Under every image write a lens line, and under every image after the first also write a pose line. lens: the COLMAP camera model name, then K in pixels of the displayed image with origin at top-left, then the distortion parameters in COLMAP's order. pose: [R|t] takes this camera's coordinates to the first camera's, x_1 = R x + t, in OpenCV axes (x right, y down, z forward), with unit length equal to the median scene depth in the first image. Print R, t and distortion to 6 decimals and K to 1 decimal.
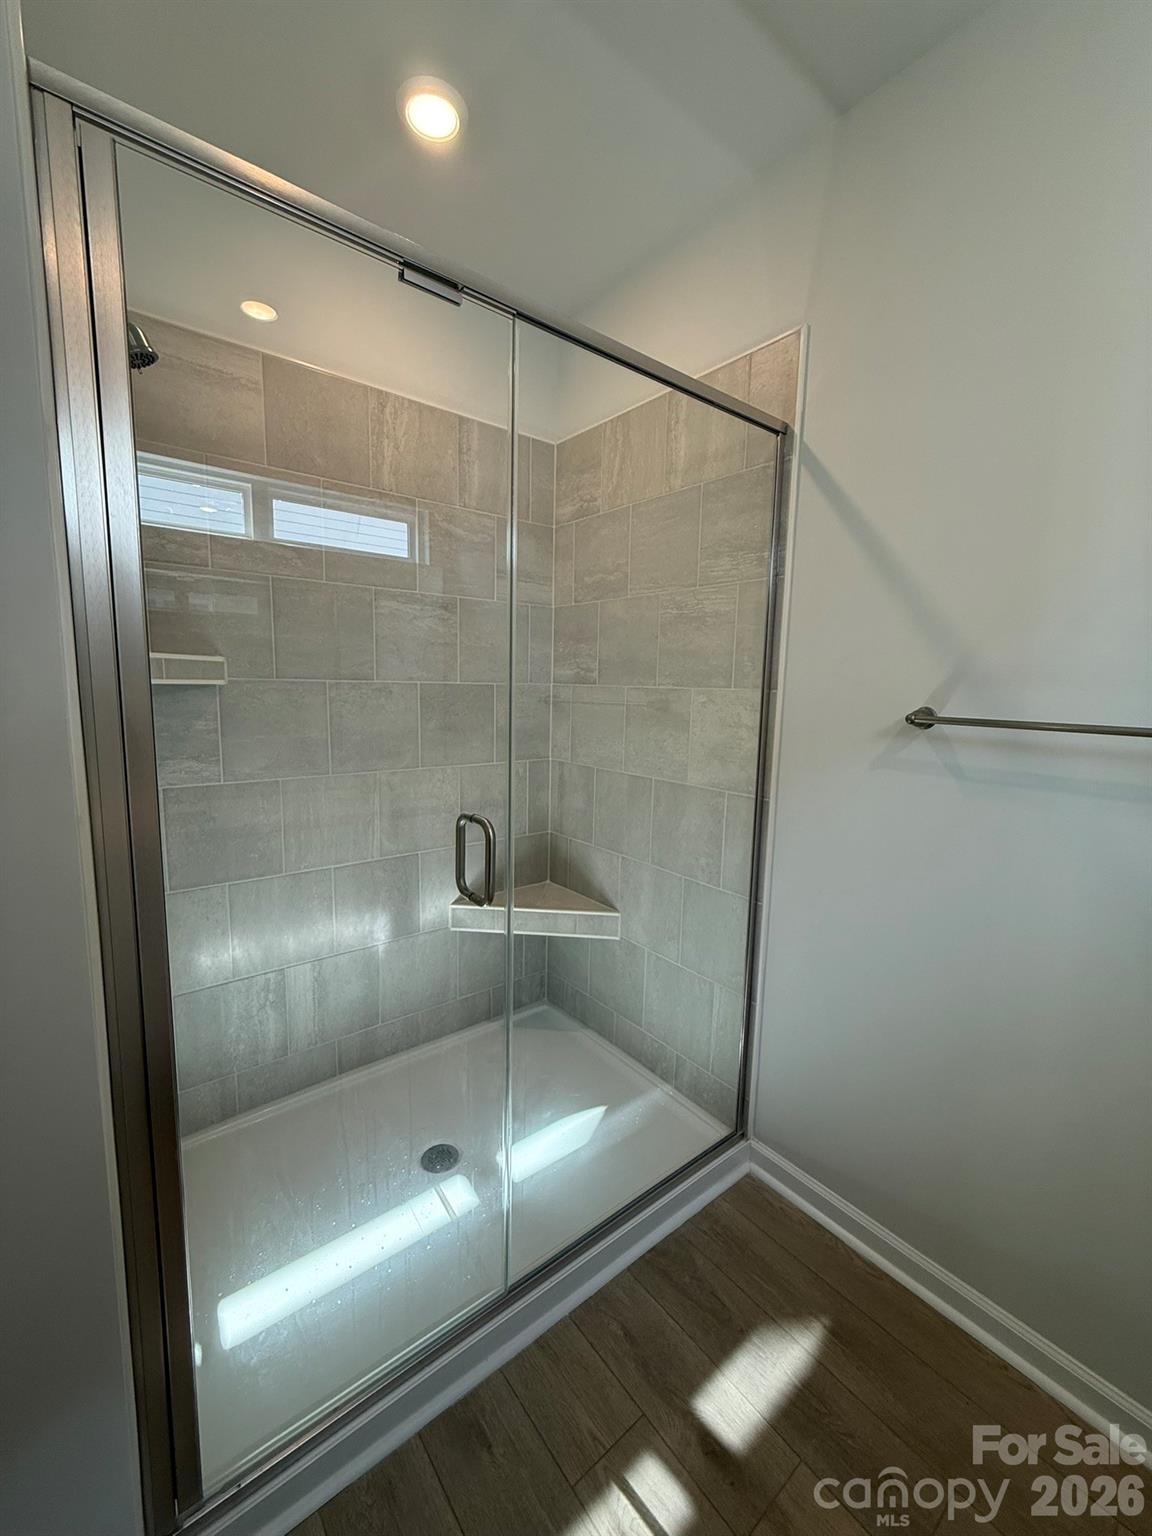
lens RADIAL K [[606.1, 0, 573.2], [0, 606.1, 766.0], [0, 0, 1]] dist [-0.003662, 0.000075]
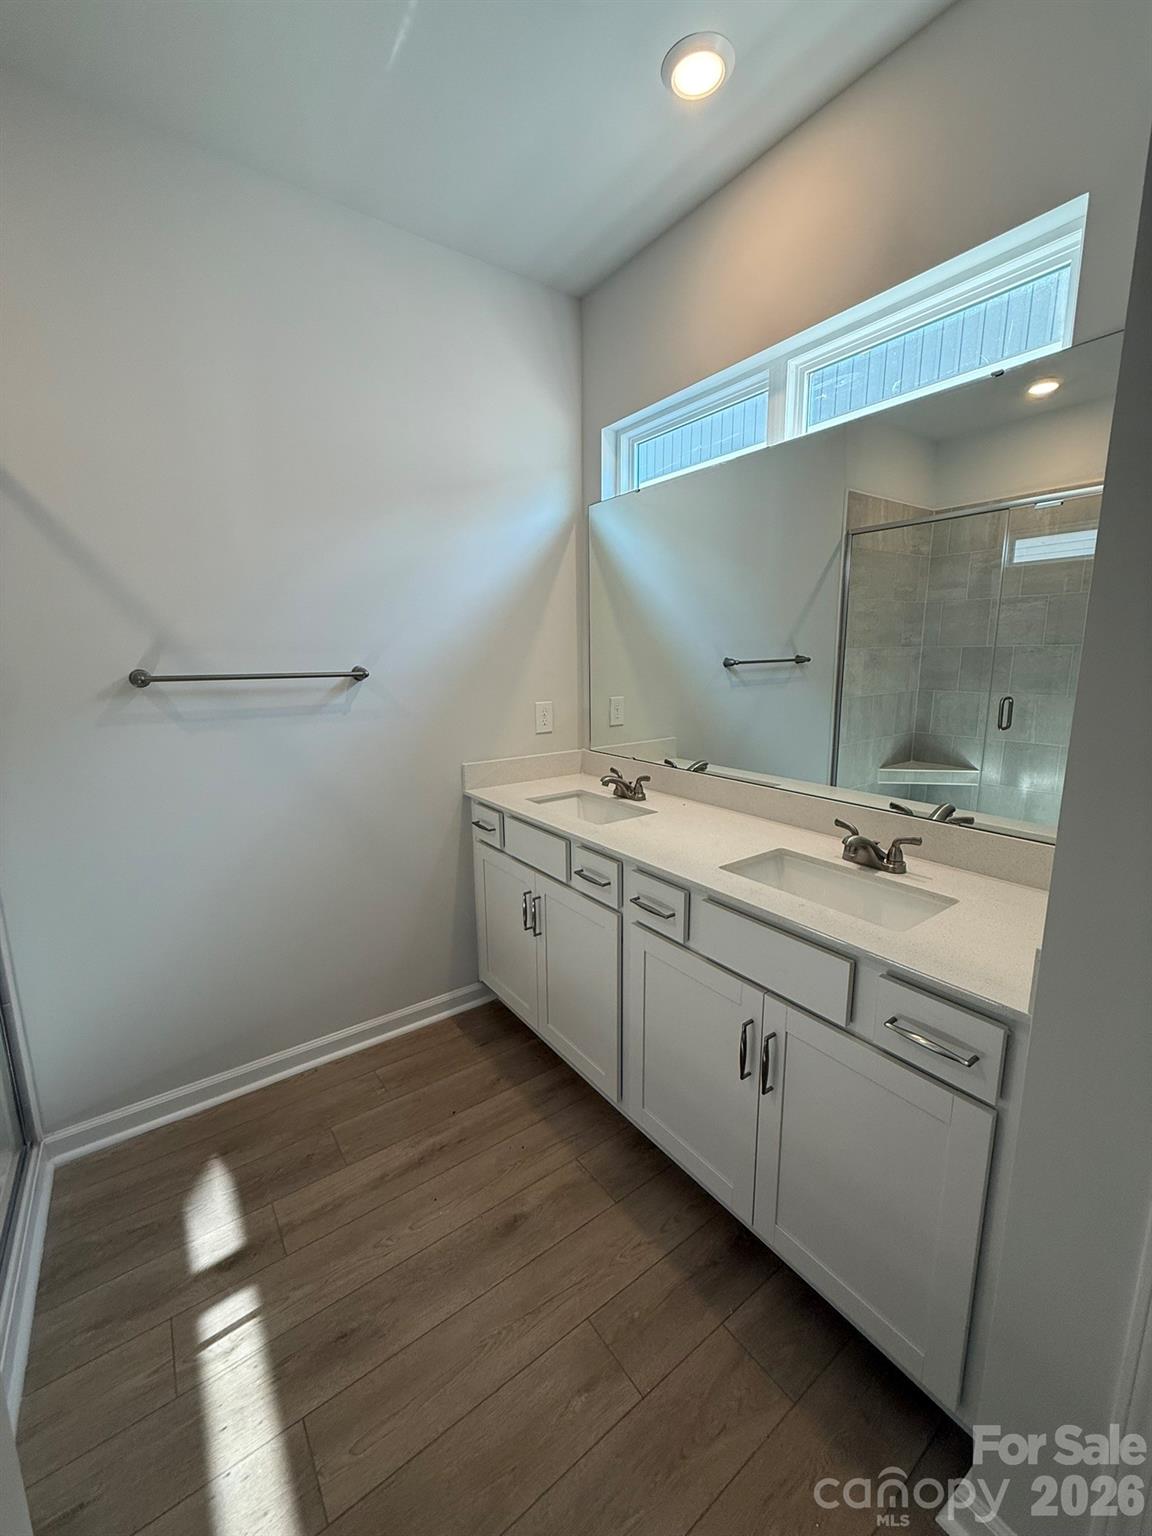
lens RADIAL K [[606.1, 0, 577.9], [0, 606.1, 767.4], [0, 0, 1]] dist [-0.003662, 0.000075]
pose [[0.036390, -0.195835, 0.979961, -0.662773], [0.138854, 0.972090, 0.189106, -0.011812], [-0.989644, 0.129190, 0.062567, 0.055128]]
